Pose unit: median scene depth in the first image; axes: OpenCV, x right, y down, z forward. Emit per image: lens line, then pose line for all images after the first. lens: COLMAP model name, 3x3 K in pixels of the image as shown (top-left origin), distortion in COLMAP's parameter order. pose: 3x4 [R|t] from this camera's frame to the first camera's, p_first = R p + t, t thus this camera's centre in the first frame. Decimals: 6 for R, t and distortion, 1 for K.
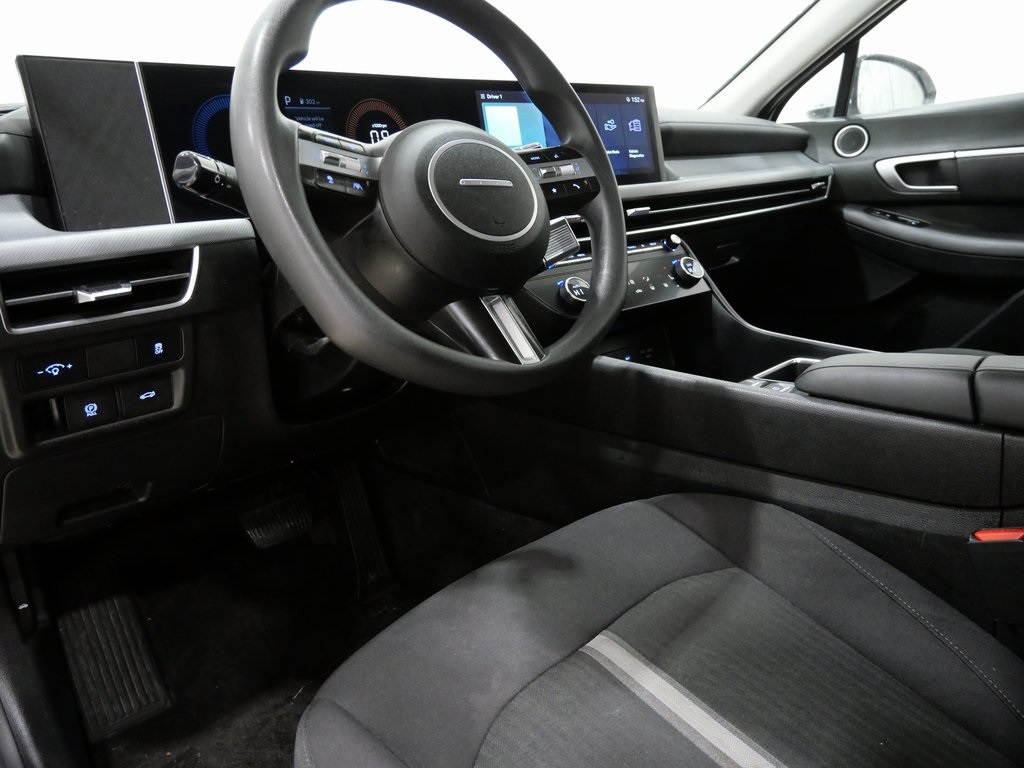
lens RADIAL K [[736.1, 0, 504.8], [0, 736.1, 388.8], [0, 0, 1]] dist [-0.053511, 0.017723]
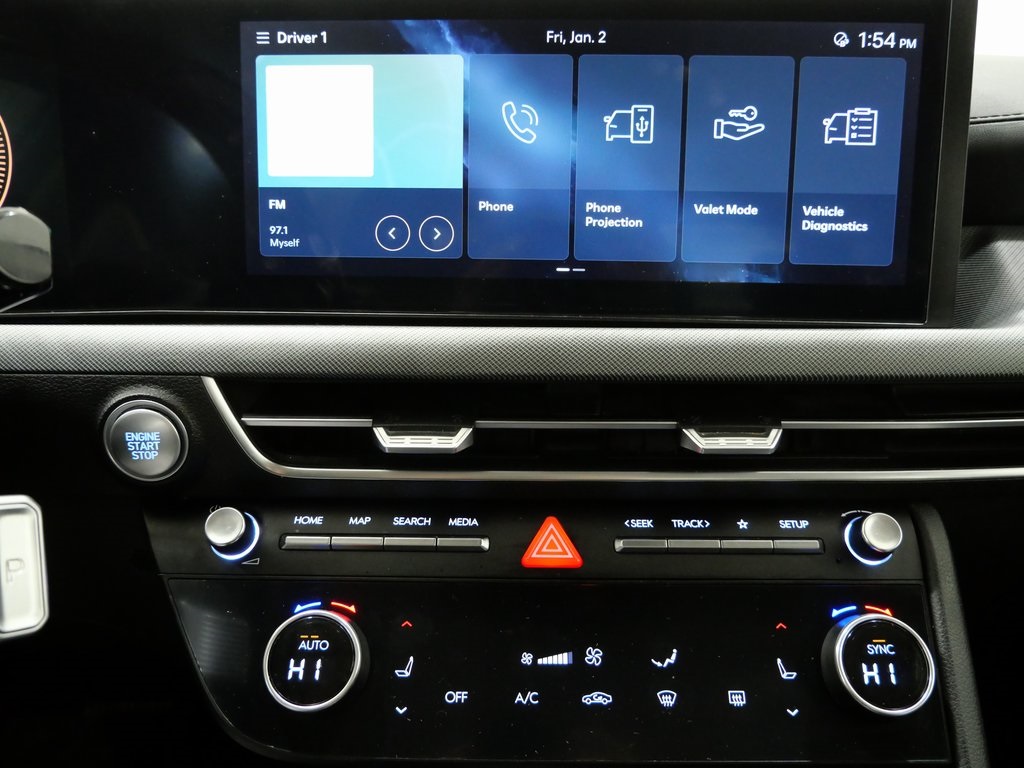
lens RADIAL K [[763.0, 0, 512.6], [0, 763.0, 381.1], [0, 0, 1]] dist [-0.039702, 0.004720]
pose [[0.770278, 0.249252, -0.586980, 0.323037], [-0.225645, 0.967434, 0.114698, -0.303382], [0.596453, 0.044100, 0.801435, 0.773360]]
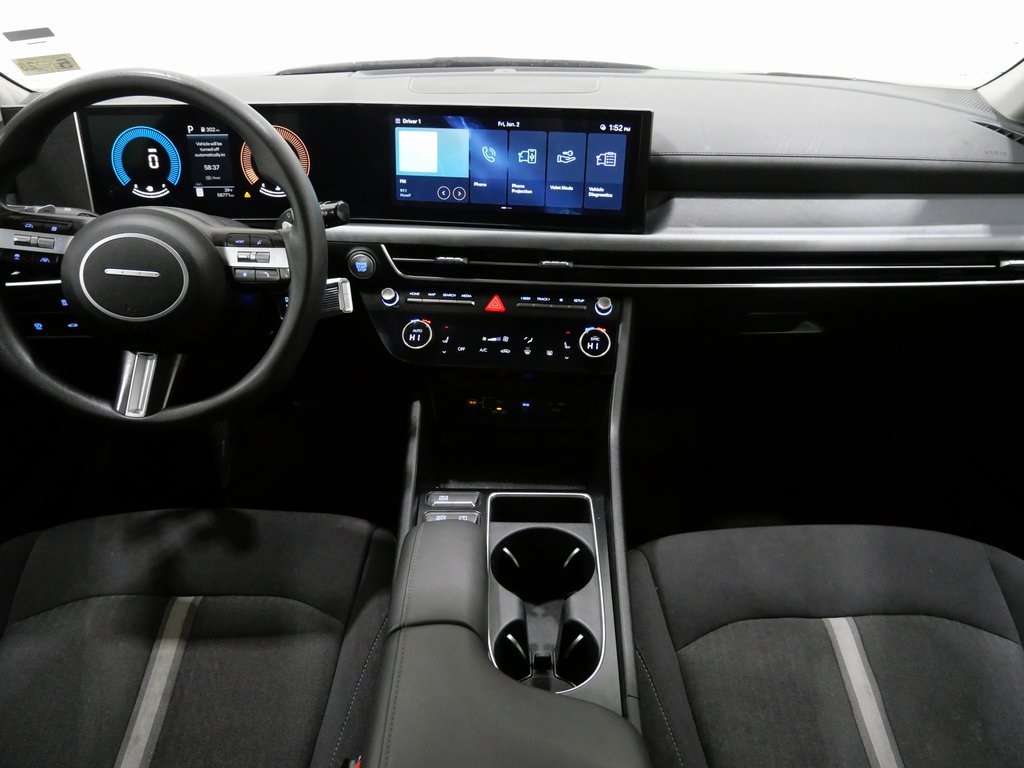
lens RADIAL K [[736.1, 0, 510.9], [0, 736.1, 382.8], [0, 0, 1]] dist [-0.053511, 0.017723]
pose [[0.707836, 0.401810, -0.580961, 0.802029], [-0.238357, 0.910080, 0.339028, -0.445434], [0.664946, -0.101500, 0.739962, 0.317778]]
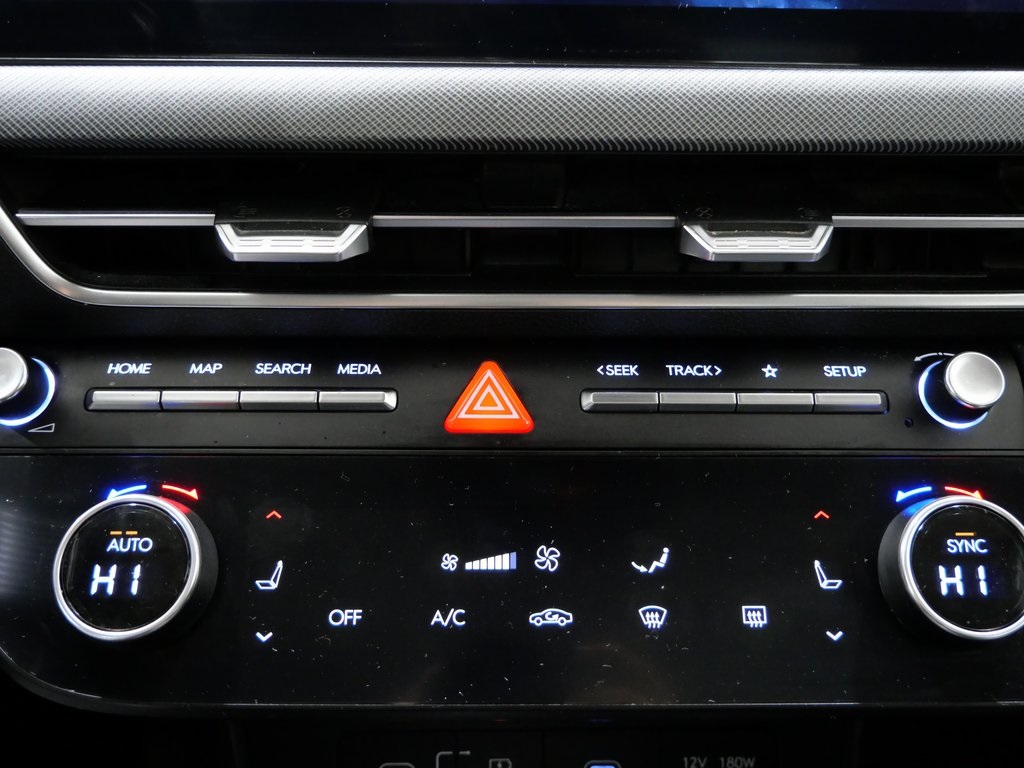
lens RADIAL K [[924.8, 0, 514.6], [0, 924.8, 382.2], [0, 0, 1]] dist [-0.015961, -0.015964]
pose [[0.782766, 0.318364, -0.534716, 0.308891], [-0.225808, 0.945979, 0.232667, -0.268493], [0.579903, -0.061380, 0.812370, 0.839348]]
